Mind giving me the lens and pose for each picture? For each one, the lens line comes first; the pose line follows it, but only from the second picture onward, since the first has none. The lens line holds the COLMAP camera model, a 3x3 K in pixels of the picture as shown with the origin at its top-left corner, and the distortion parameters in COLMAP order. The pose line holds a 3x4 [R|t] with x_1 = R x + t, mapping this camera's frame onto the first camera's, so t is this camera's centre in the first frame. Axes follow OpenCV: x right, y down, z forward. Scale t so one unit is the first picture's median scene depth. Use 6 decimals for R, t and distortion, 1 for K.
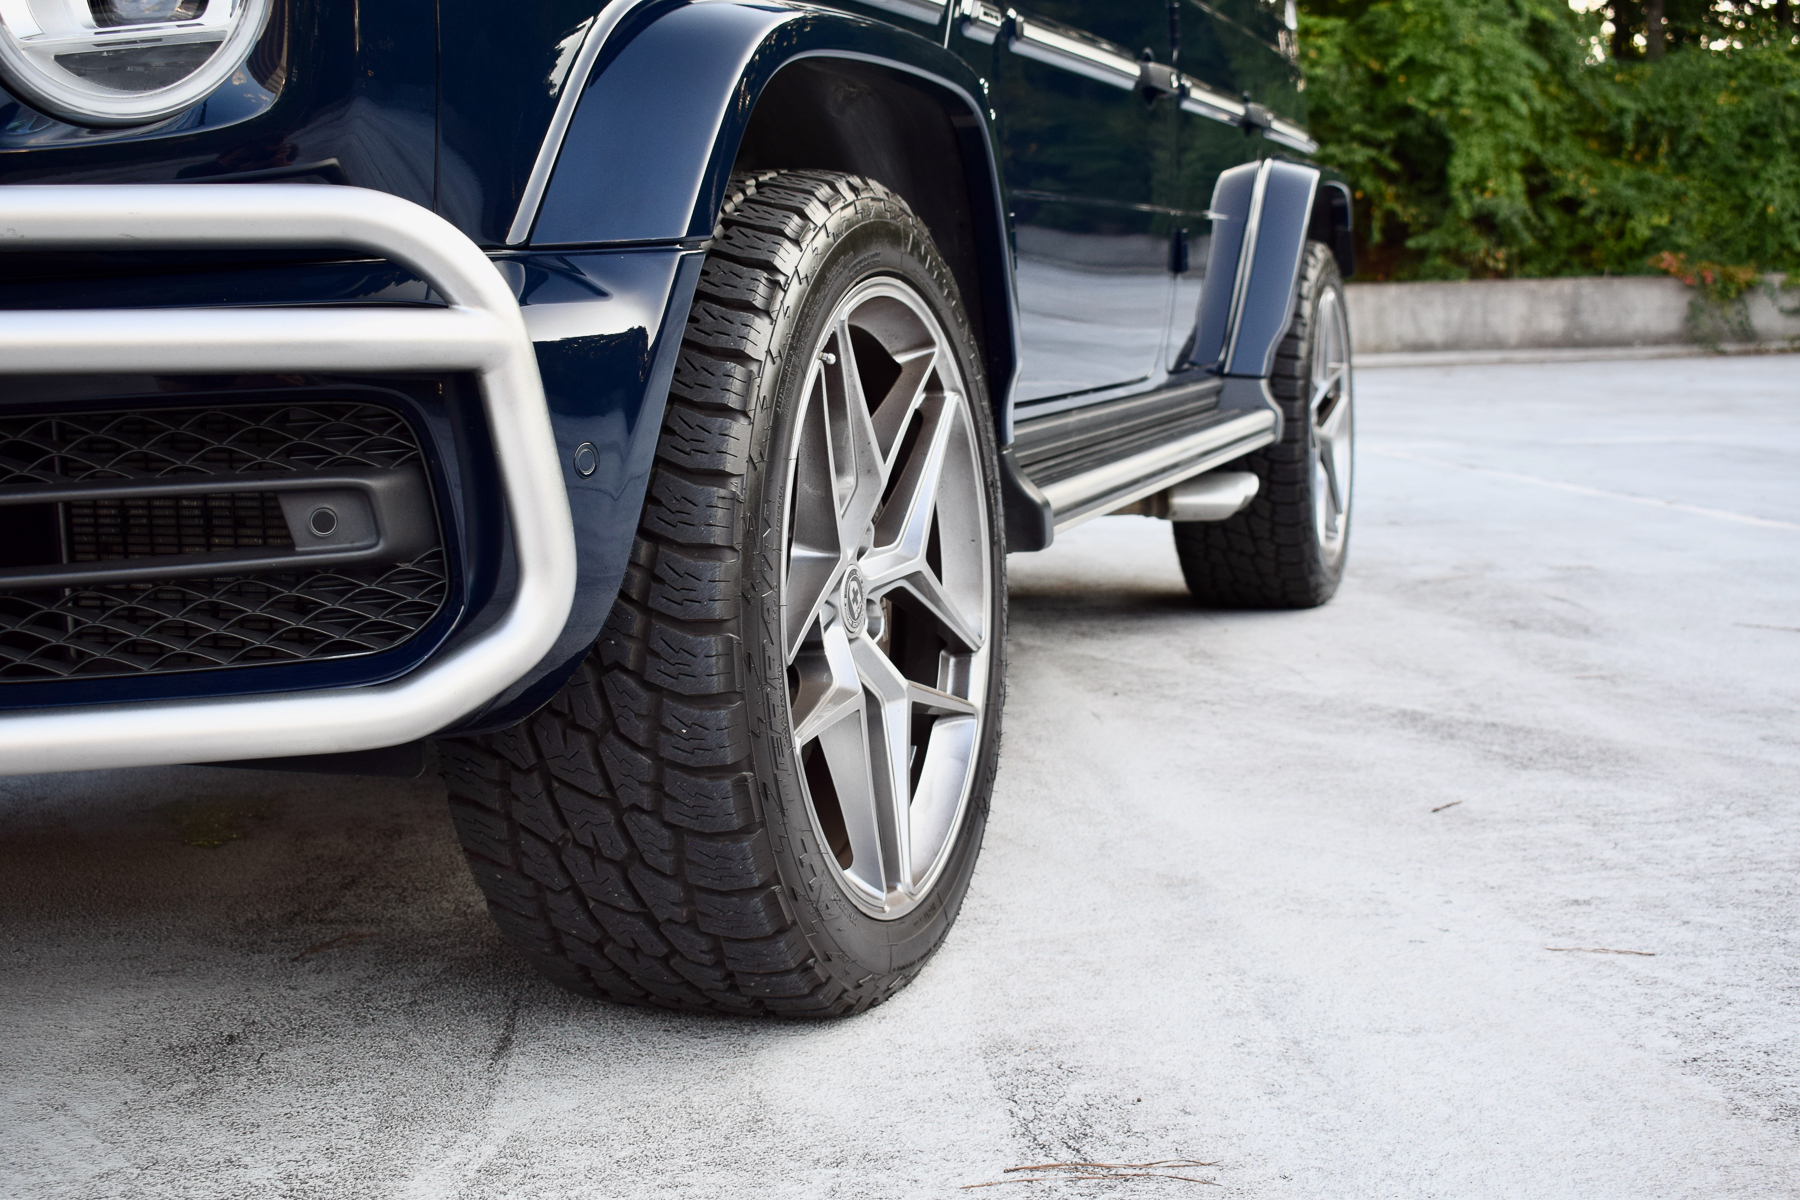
lens RADIAL K [[2238.0, 0, 900.0], [0, 2238.0, 600.0], [0, 0, 1]] dist [-0.029594, -0.046306]
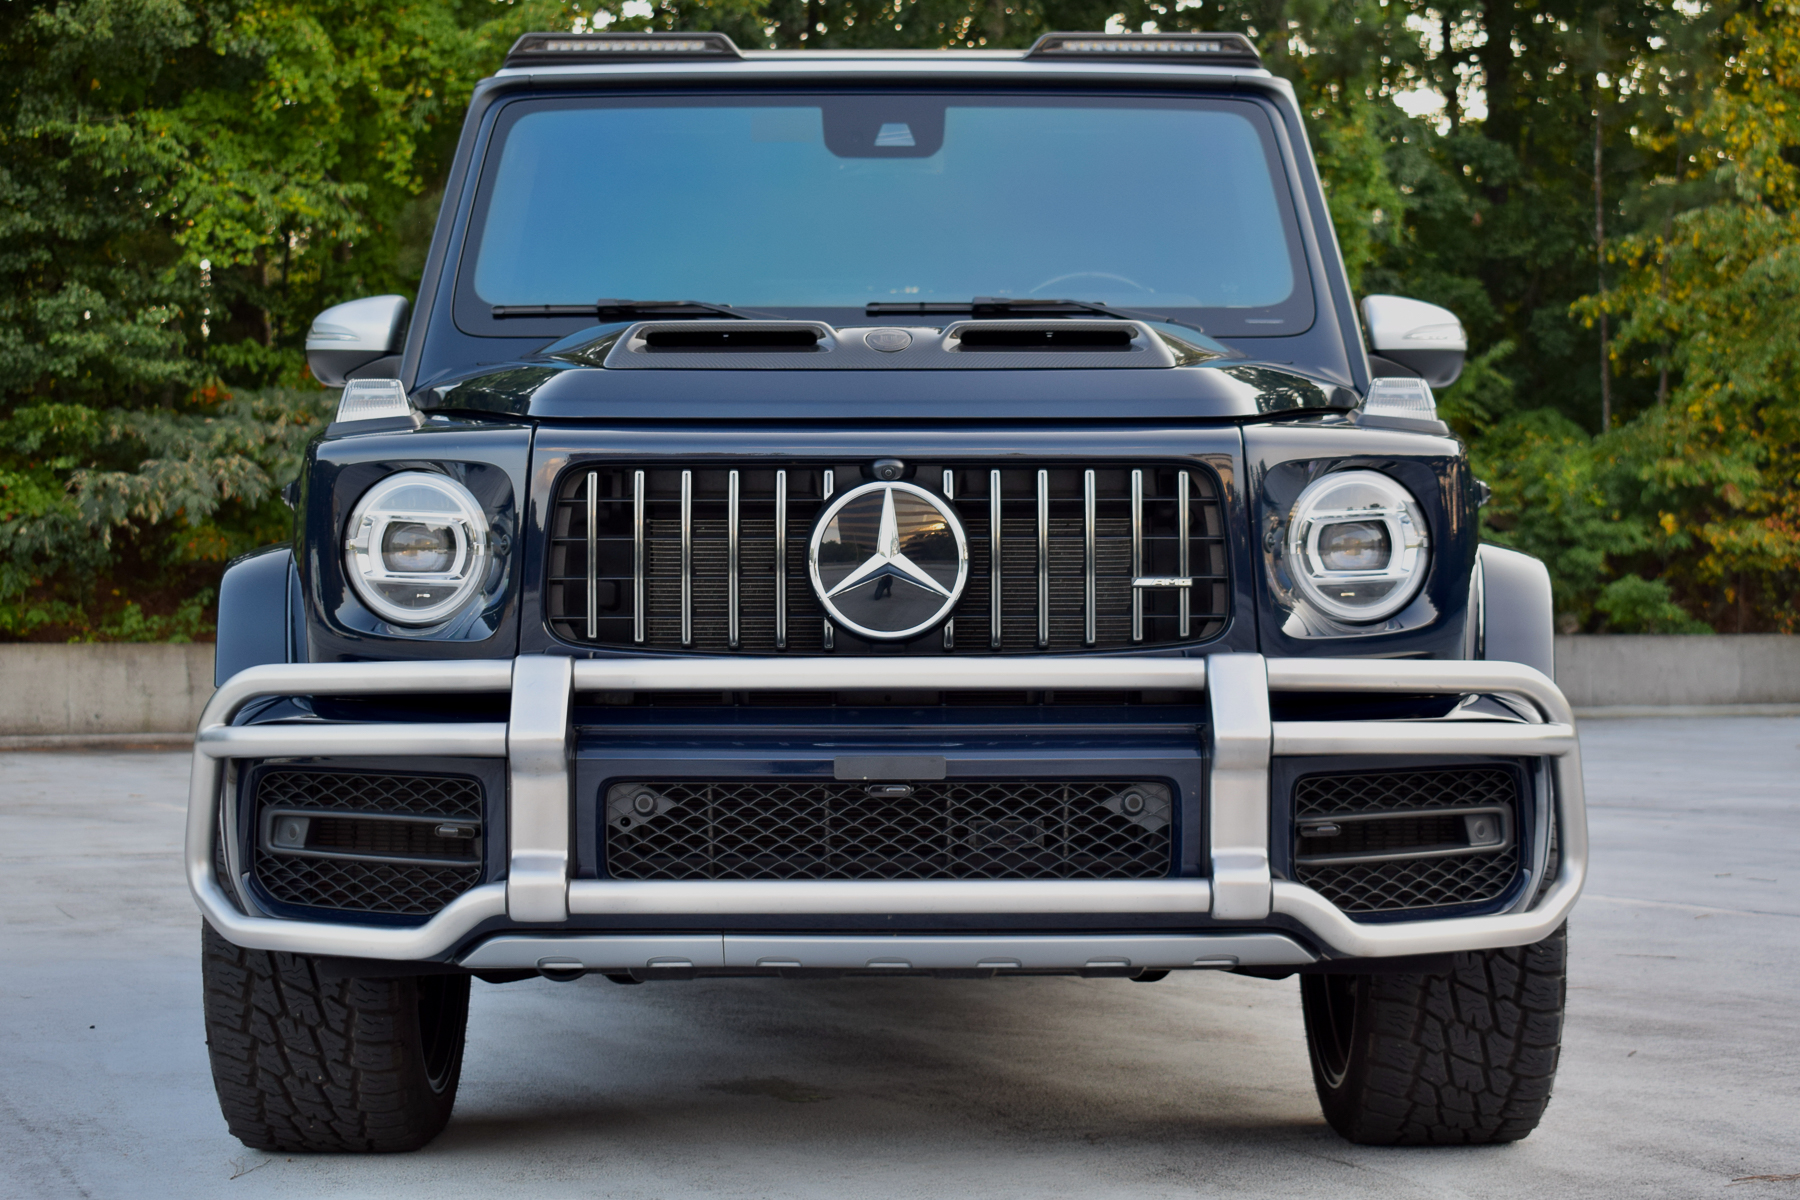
lens RADIAL K [[2905.3, 0, 900.0], [0, 2905.3, 600.0], [0, 0, 1]] dist [0.007507, -0.068829]
pose [[0.945317, 0.030624, 0.324711, -1.406814], [0.018107, 0.989119, -0.146000, 0.114442], [-0.325649, 0.143896, 0.934477, -1.113894]]
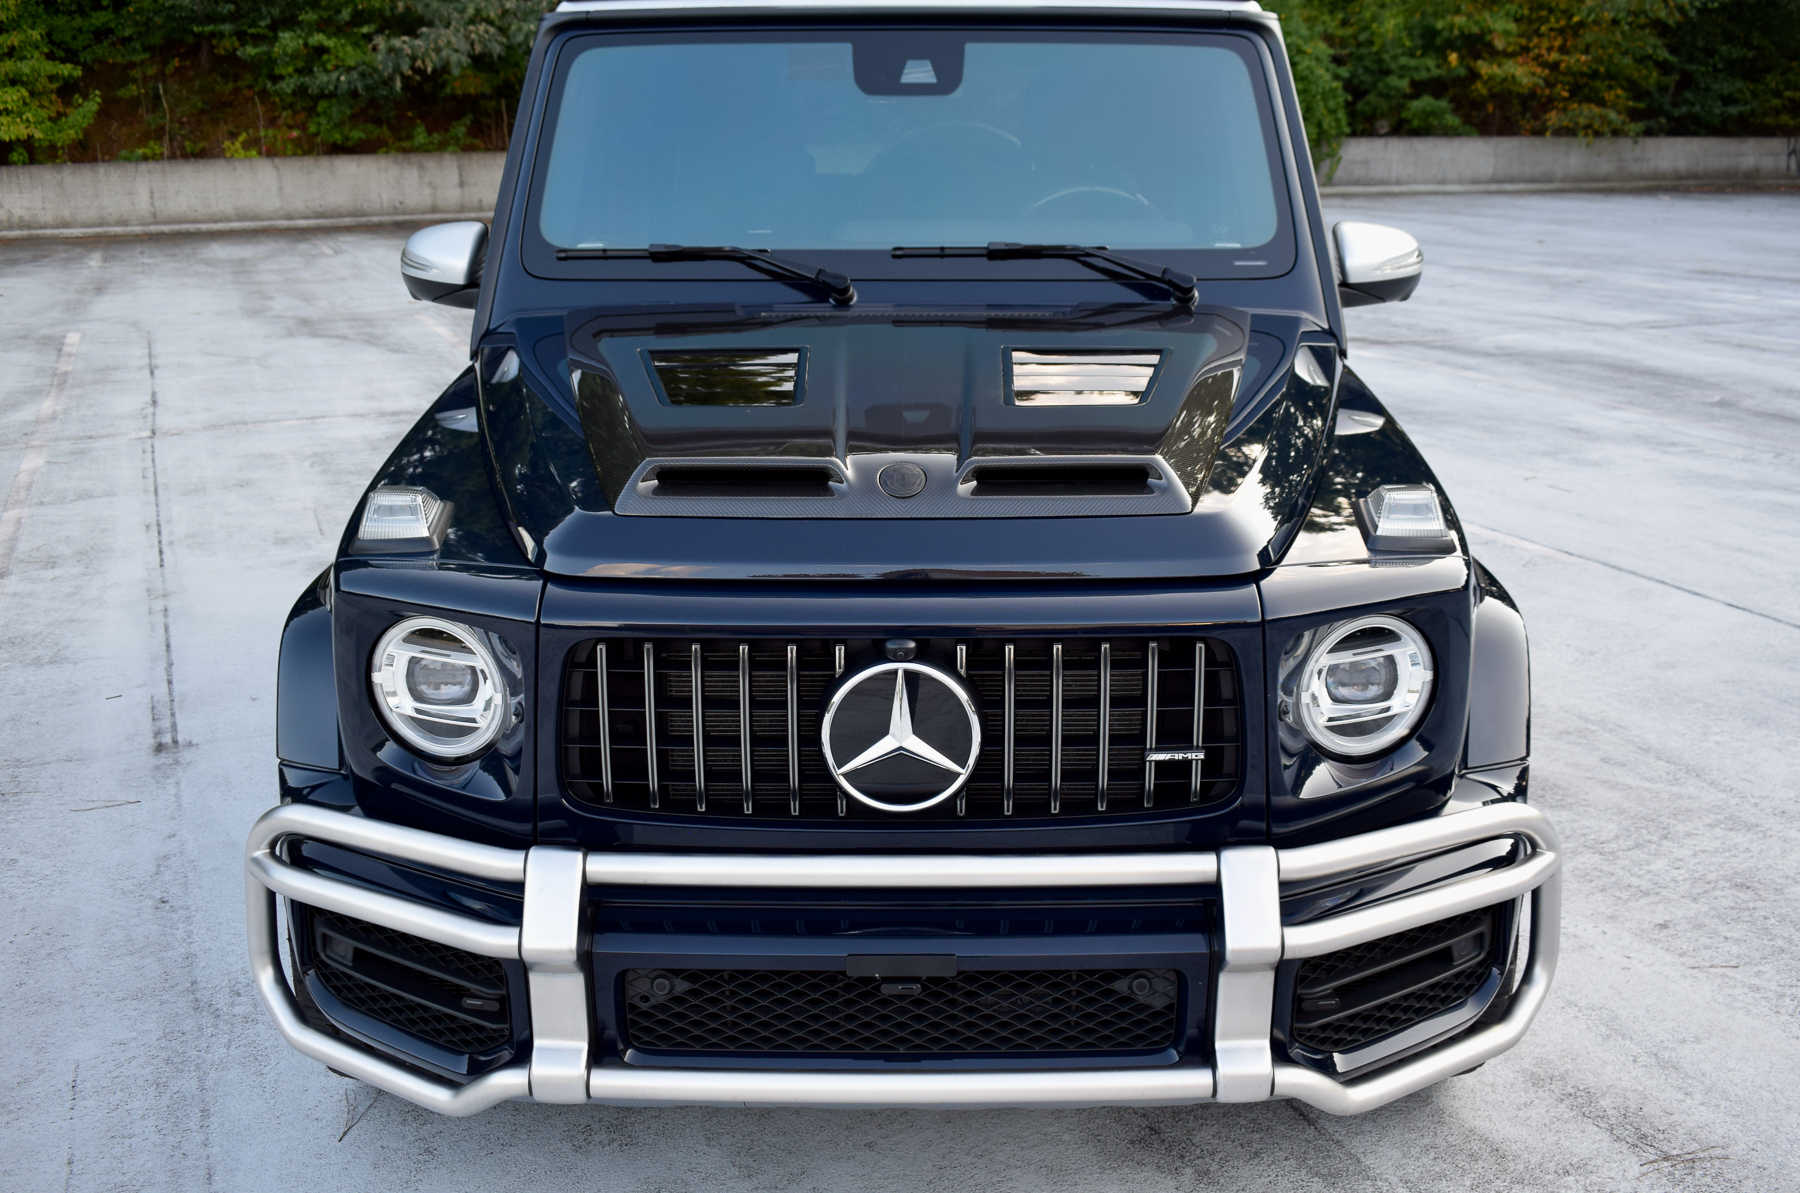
lens RADIAL K [[1826.3, 0, 921.2], [0, 1826.3, 576.6], [0, 0, 1]] dist [-0.075062, 0.001380]
pose [[0.948068, -0.056051, 0.313089, -1.108520], [0.016362, 0.991641, 0.127985, -0.535670], [-0.317645, -0.116216, 0.941061, -0.337993]]
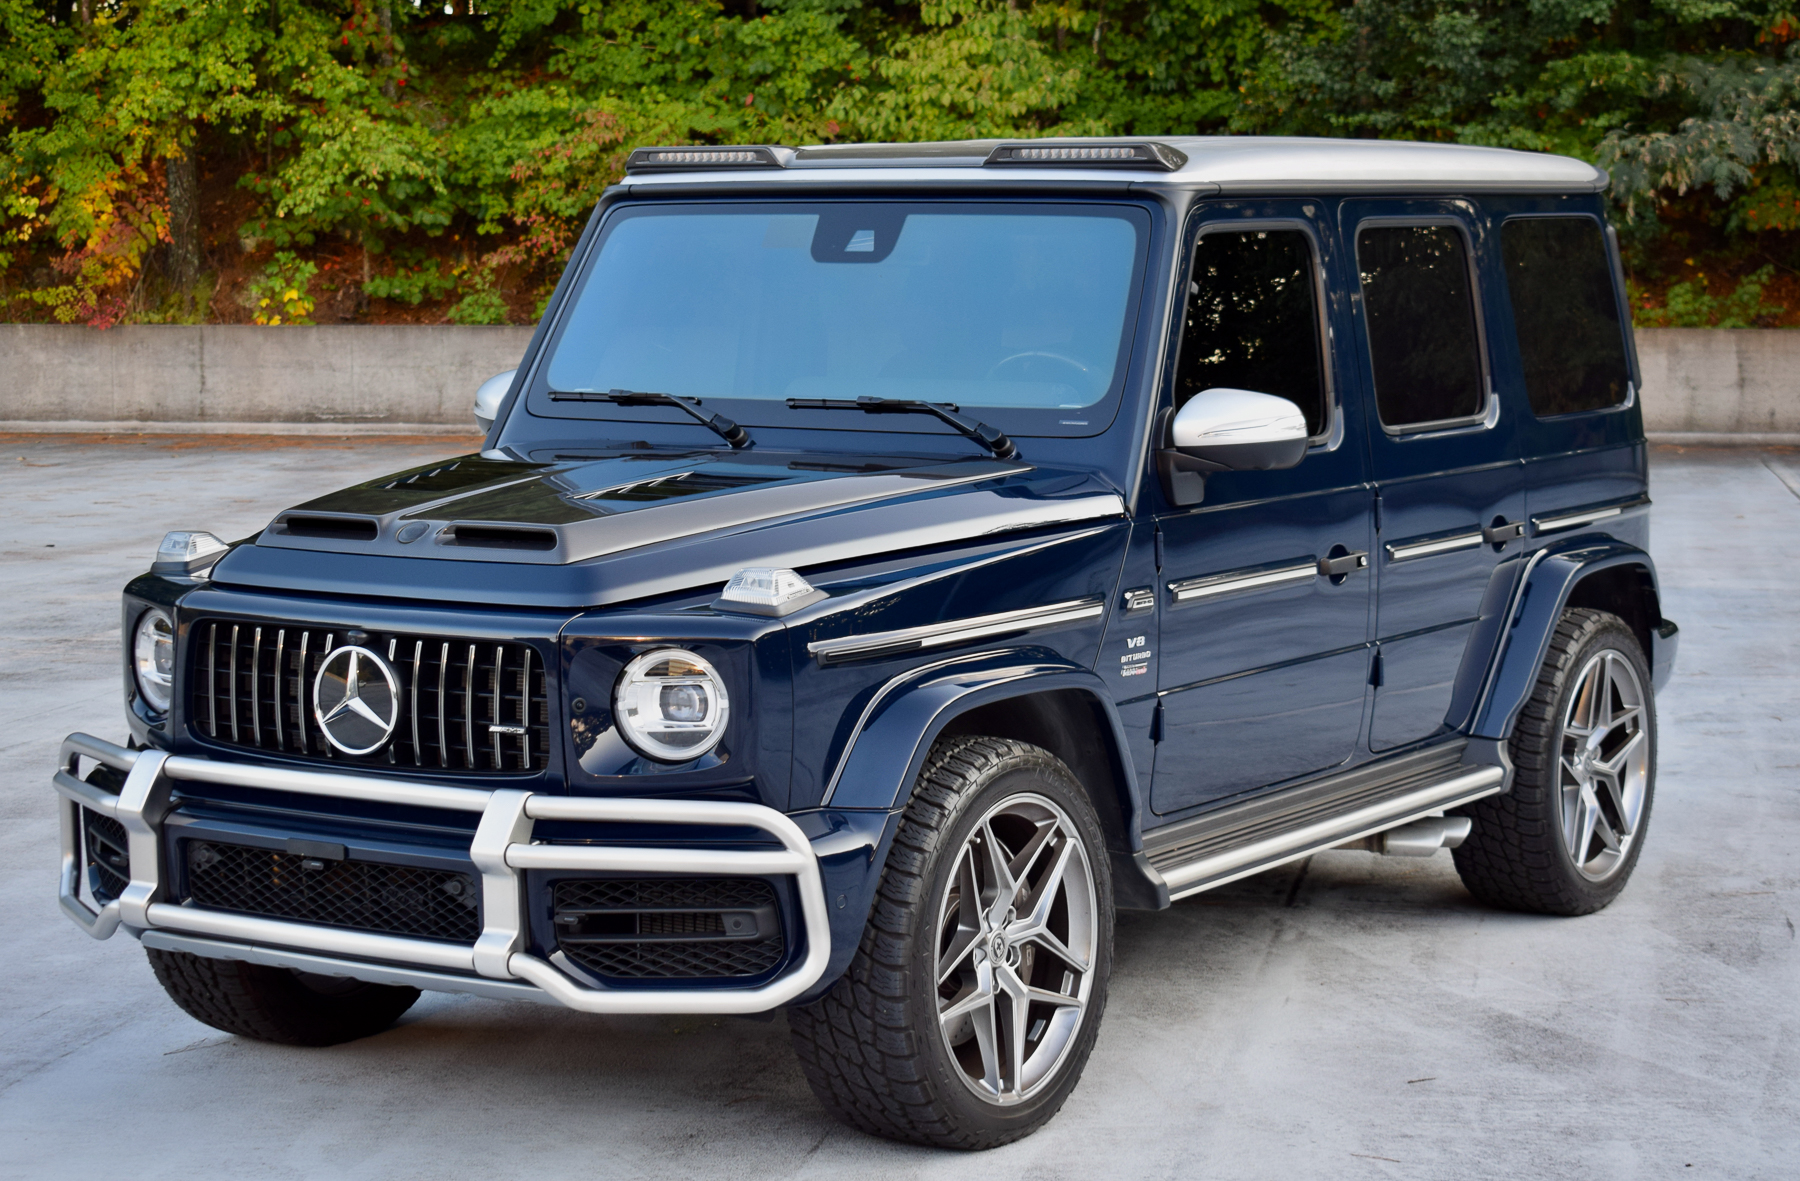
lens RADIAL K [[3631.8, 0, 901.7], [0, 3631.8, 621.8], [0, 0, 1]] dist [0.014539, -0.040841]
pose [[0.968205, 0.054465, -0.244158, 0.850218], [-0.058715, 0.998223, -0.010159, -0.319664], [0.243171, 0.024172, 0.969682, -2.769001]]
